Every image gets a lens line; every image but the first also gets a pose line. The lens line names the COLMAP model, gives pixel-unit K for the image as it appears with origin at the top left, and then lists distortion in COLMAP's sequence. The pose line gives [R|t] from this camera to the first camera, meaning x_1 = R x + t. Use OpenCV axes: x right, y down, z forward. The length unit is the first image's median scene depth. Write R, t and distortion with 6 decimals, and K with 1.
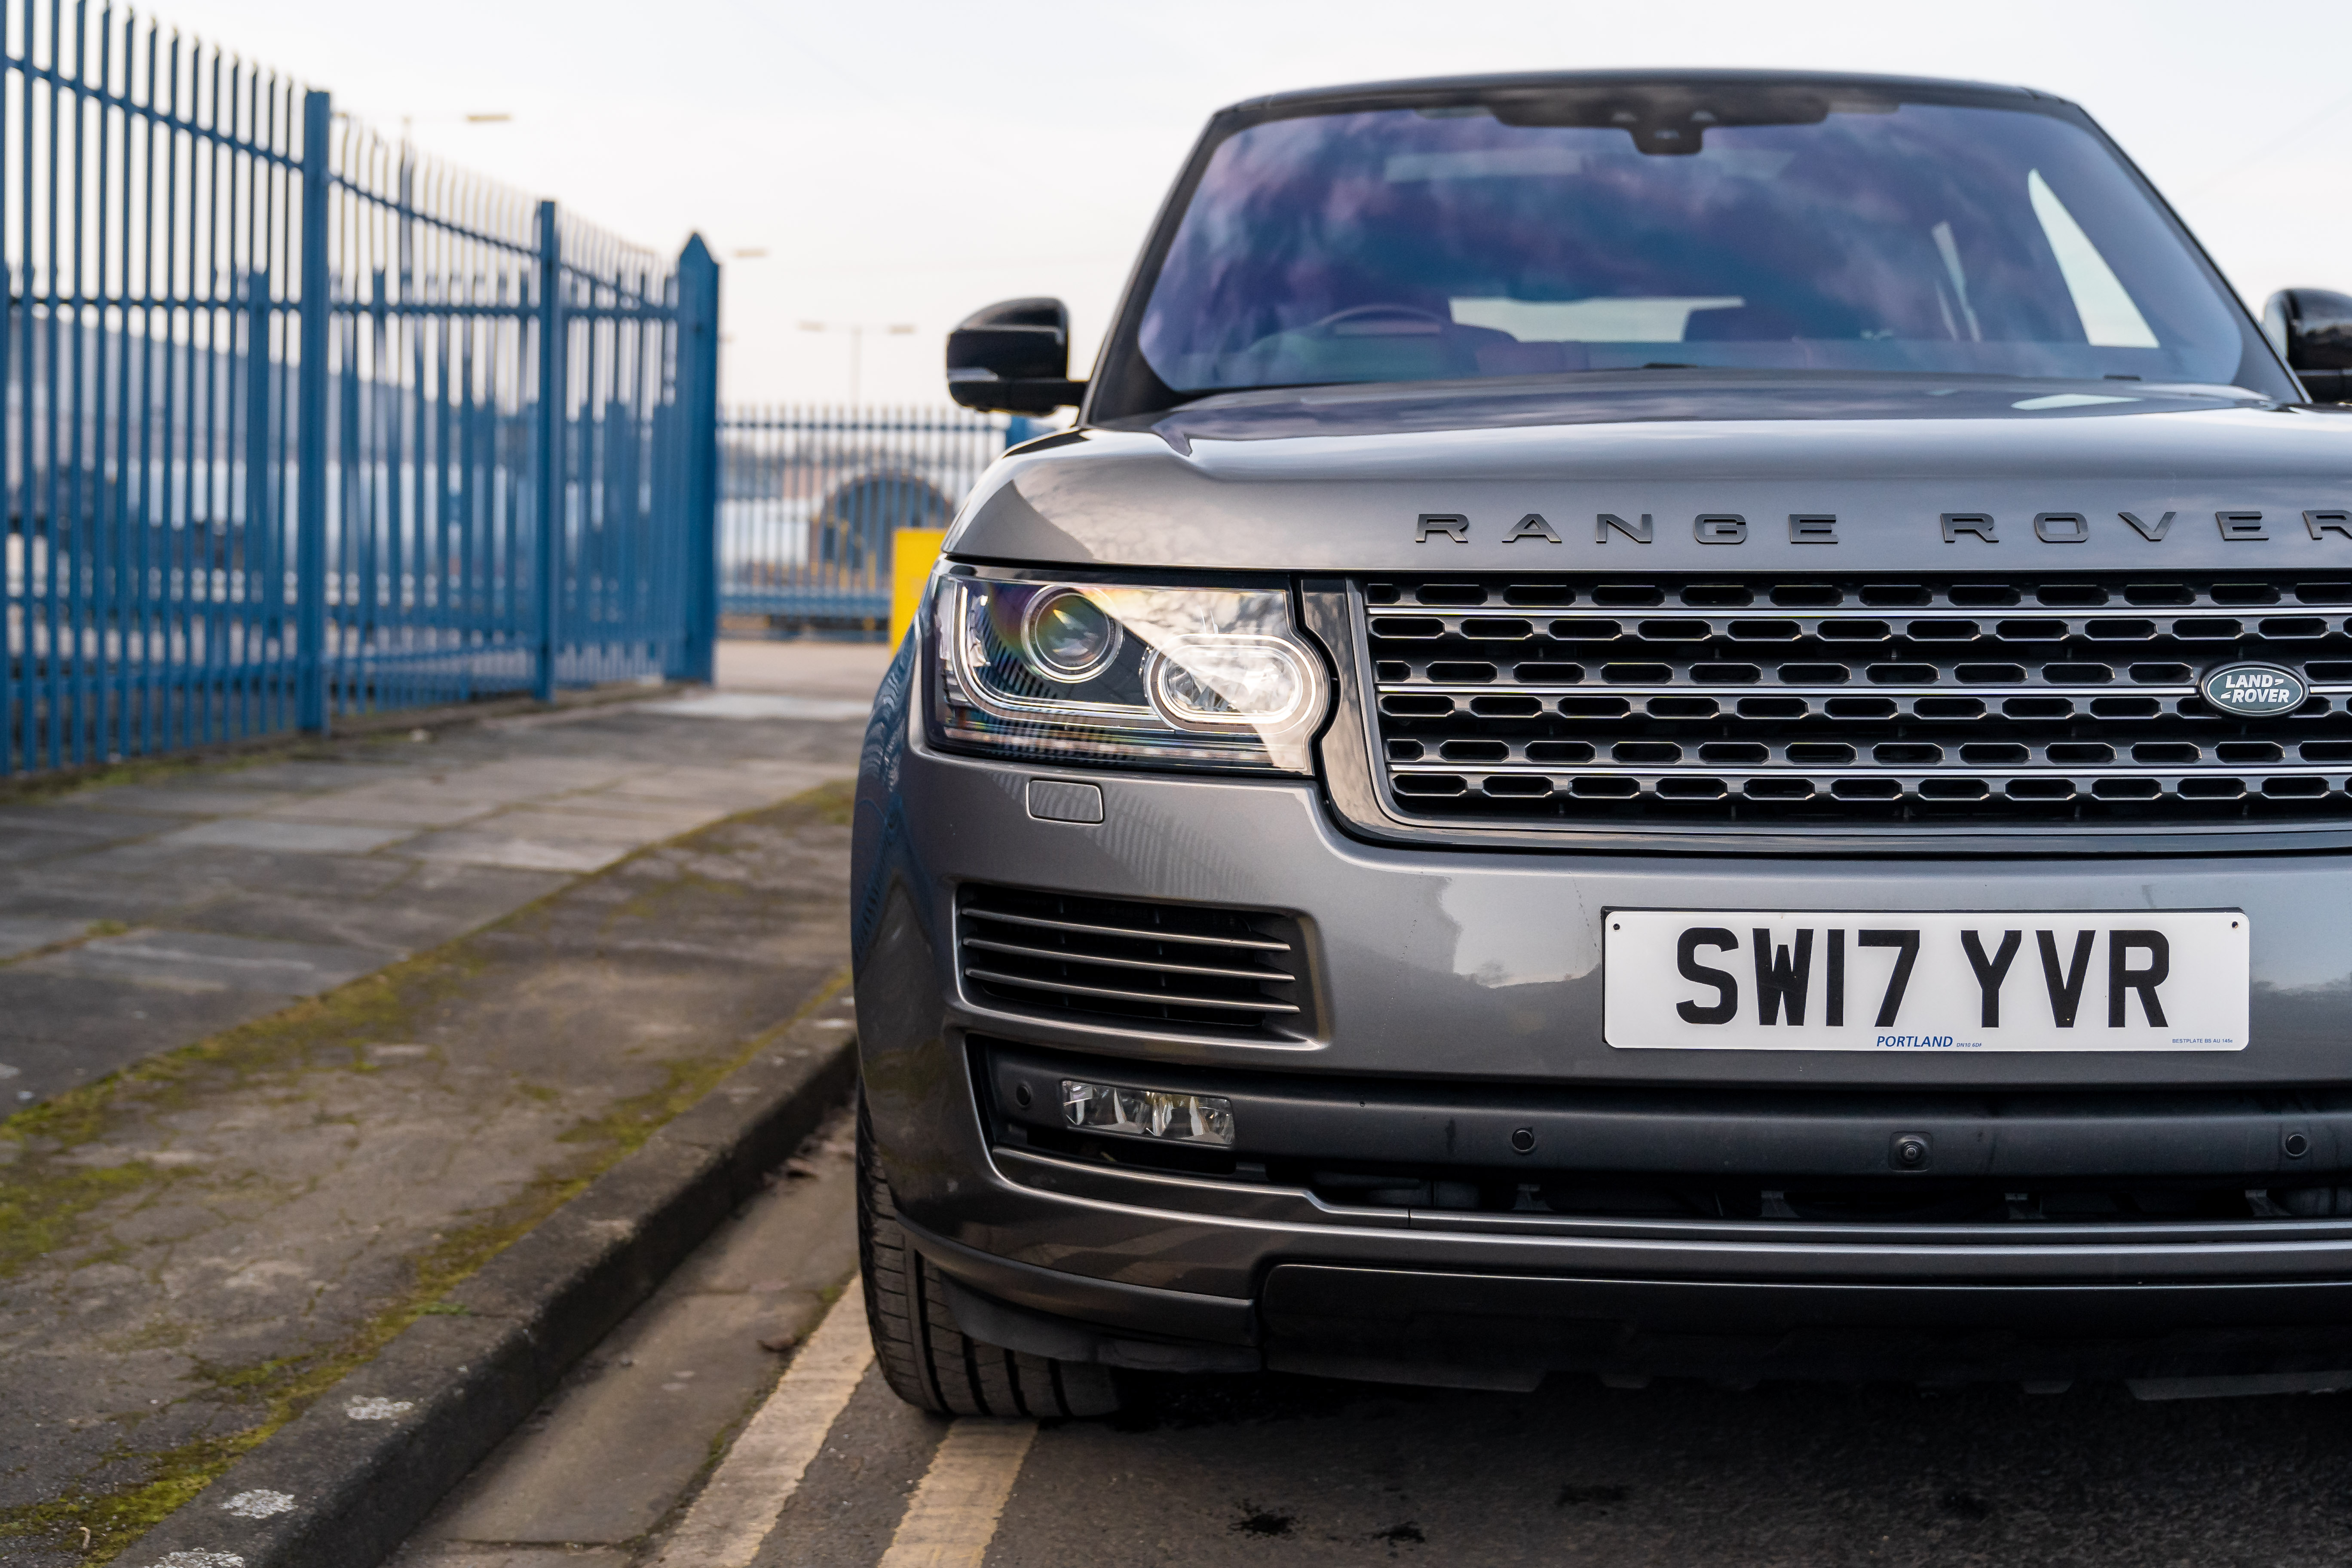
lens RADIAL K [[2694.1, 0, 1223.9], [0, 2694.1, 760.0], [0, 0, 1]] dist [-0.010545, 0.000000]
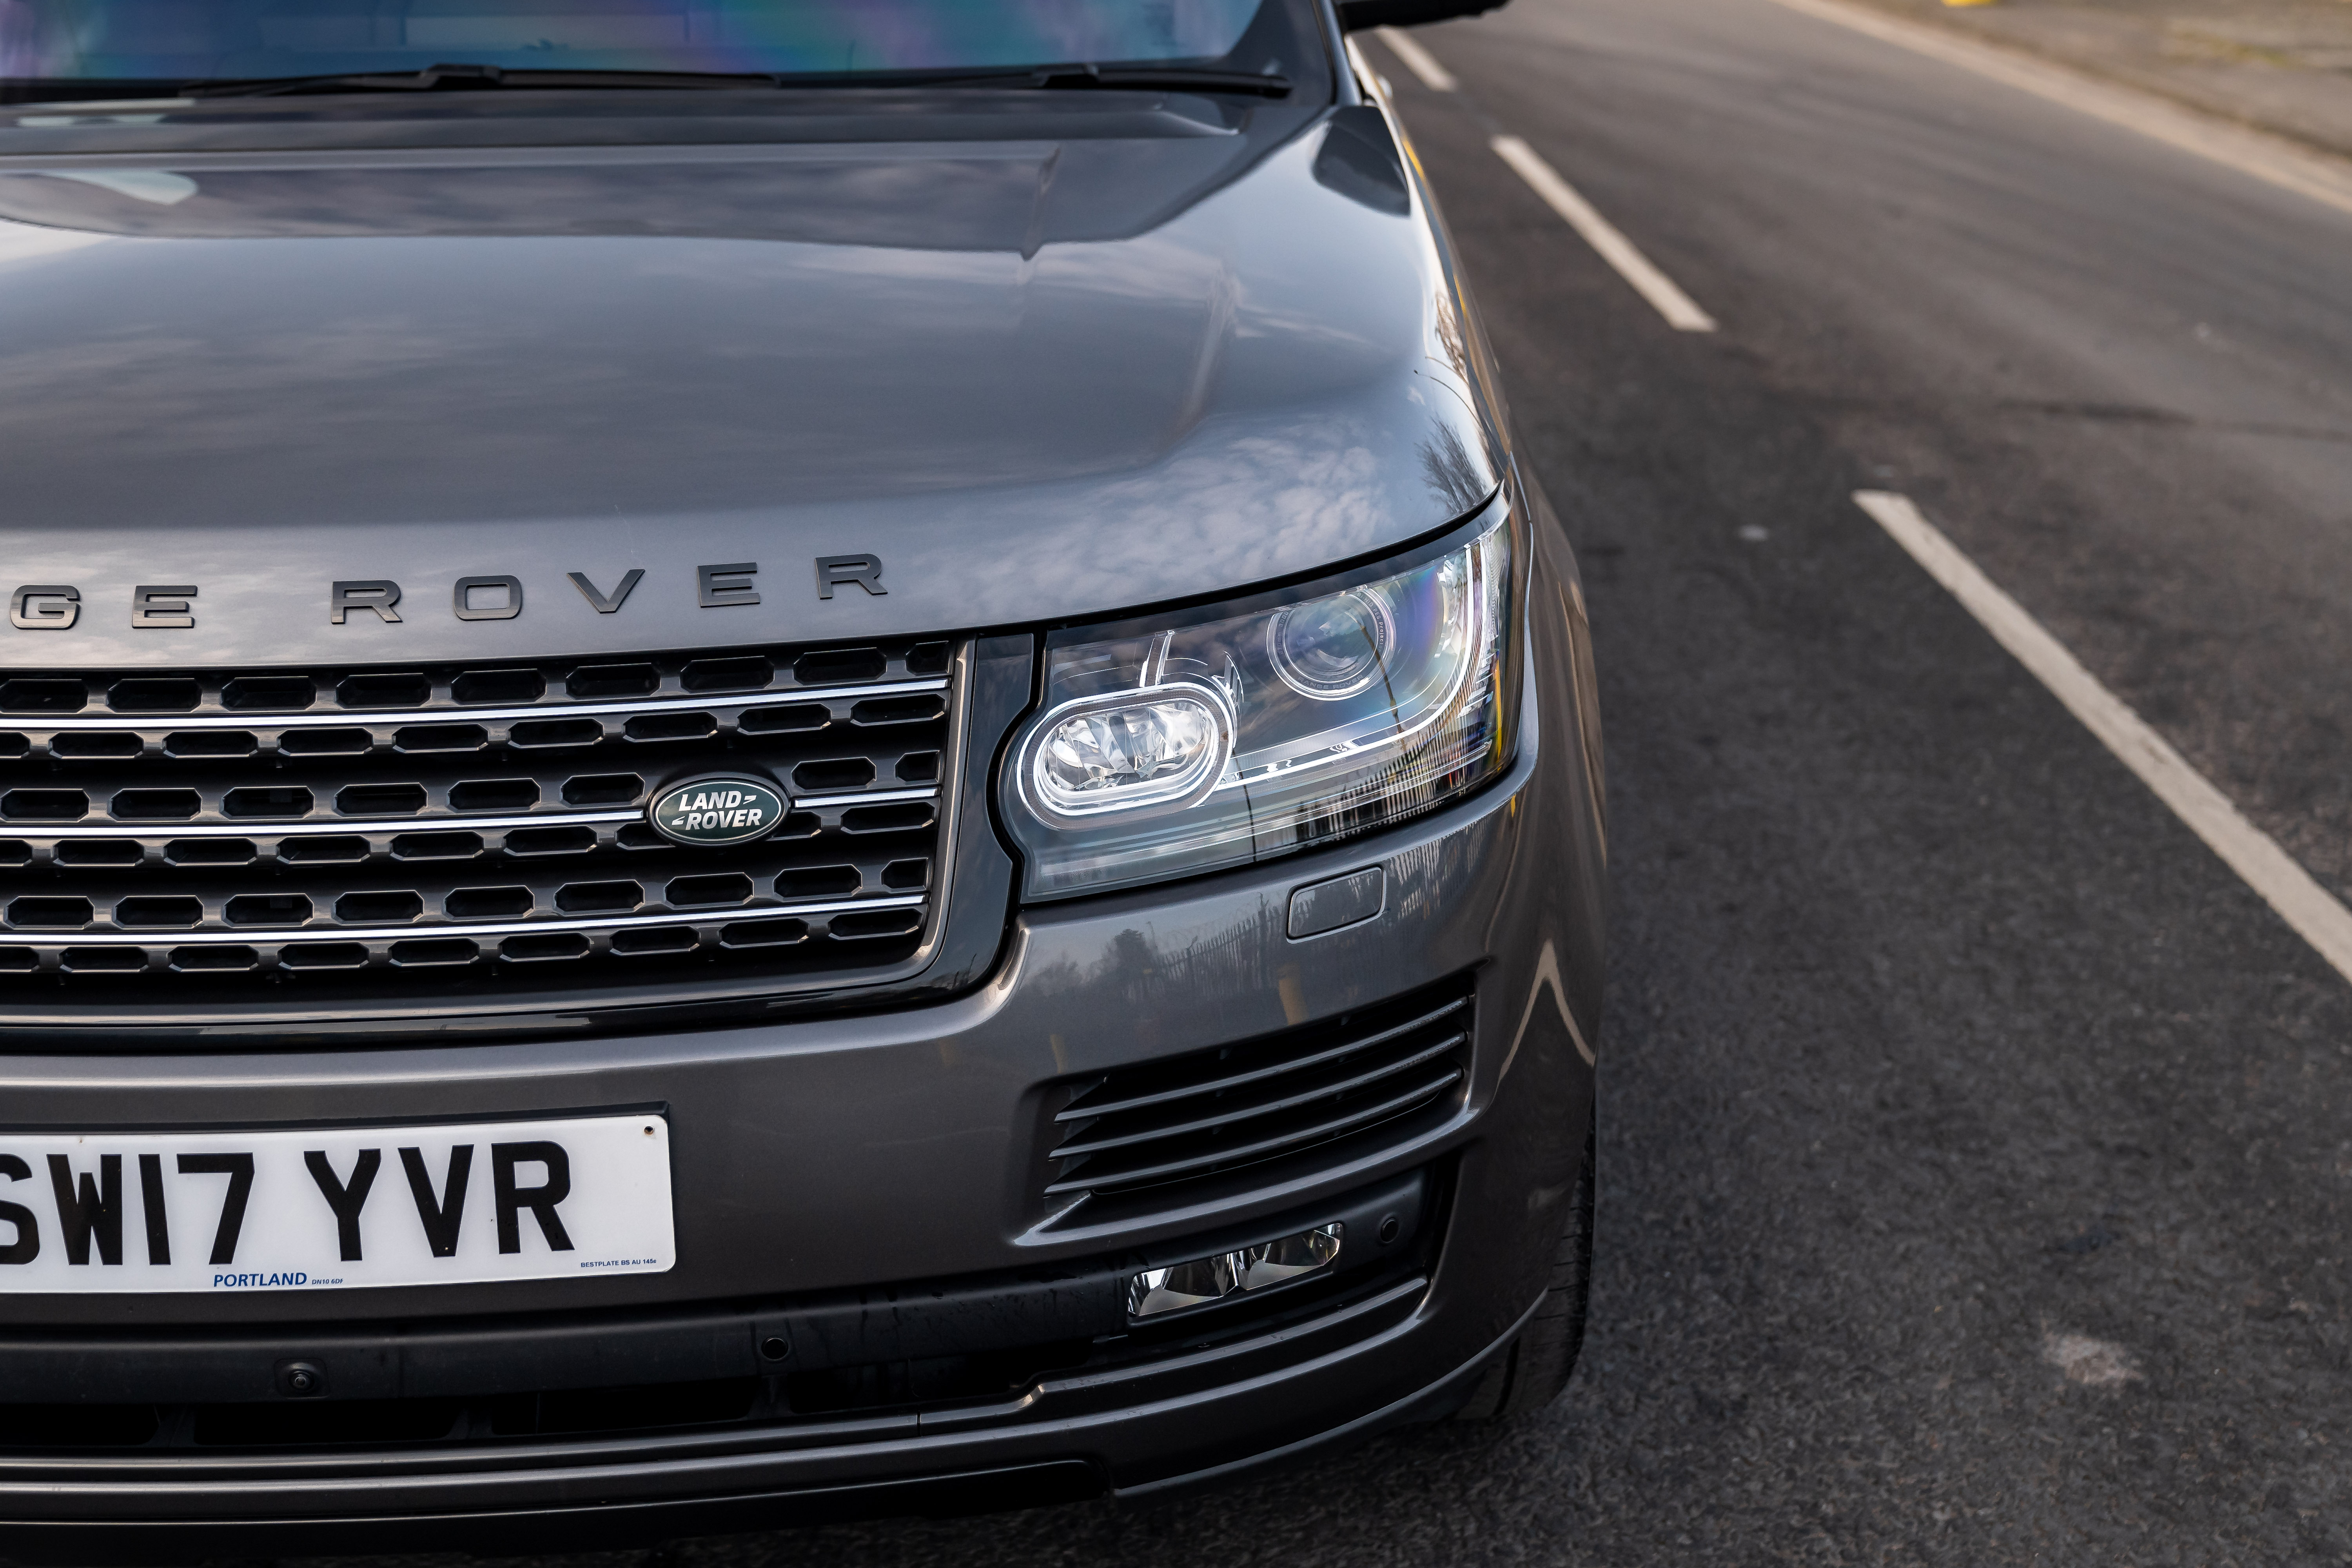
lens RADIAL K [[3141.0, 0, 1160.6], [0, 3141.0, 779.4], [0, 0, 1]] dist [0.006471, 0.000000]
pose [[0.997248, -0.033058, 0.066357, 0.443050], [0.014555, 0.964965, 0.261975, -0.269952], [-0.072693, -0.260288, 0.962791, 0.099080]]
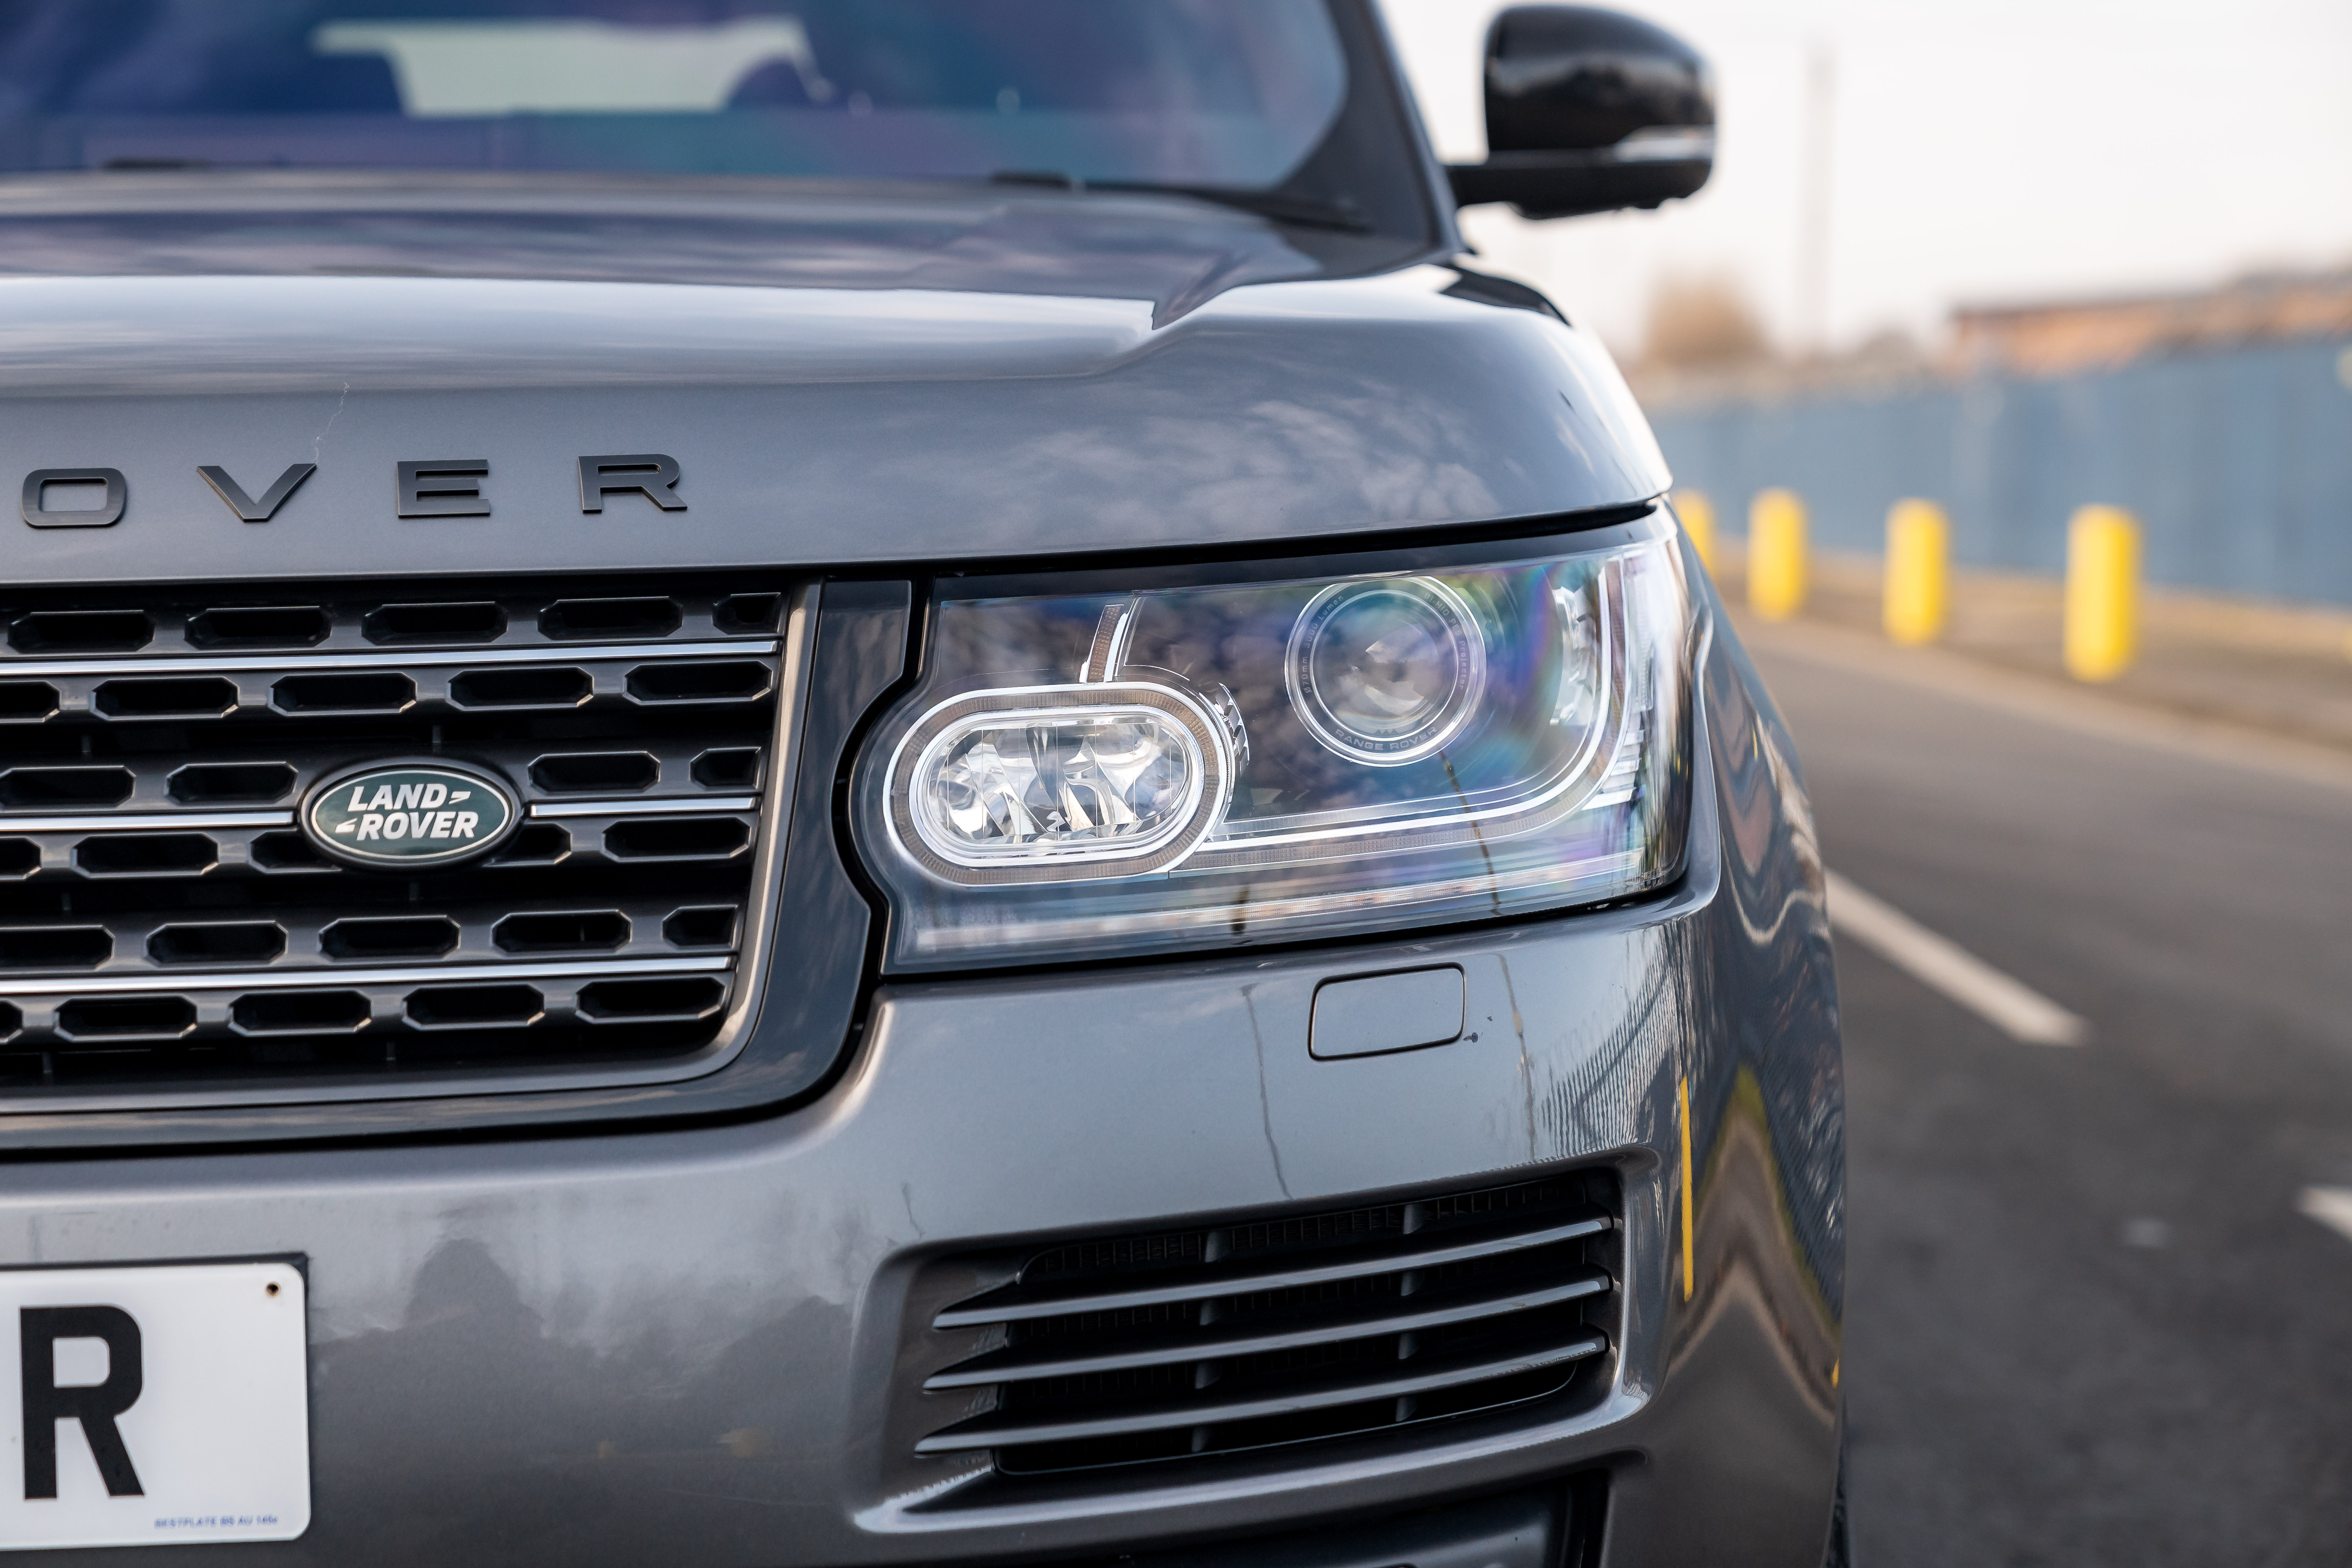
lens RADIAL K [[4674.9, 0, 1141.5], [0, 4674.9, 781.1], [0, 0, 1]] dist [0.013555, 0.000000]
pose [[0.999087, -0.019917, 0.037785, 0.478040], [0.020104, 0.999787, -0.004572, -0.024869], [-0.037686, 0.005328, 0.999275, 0.111267]]
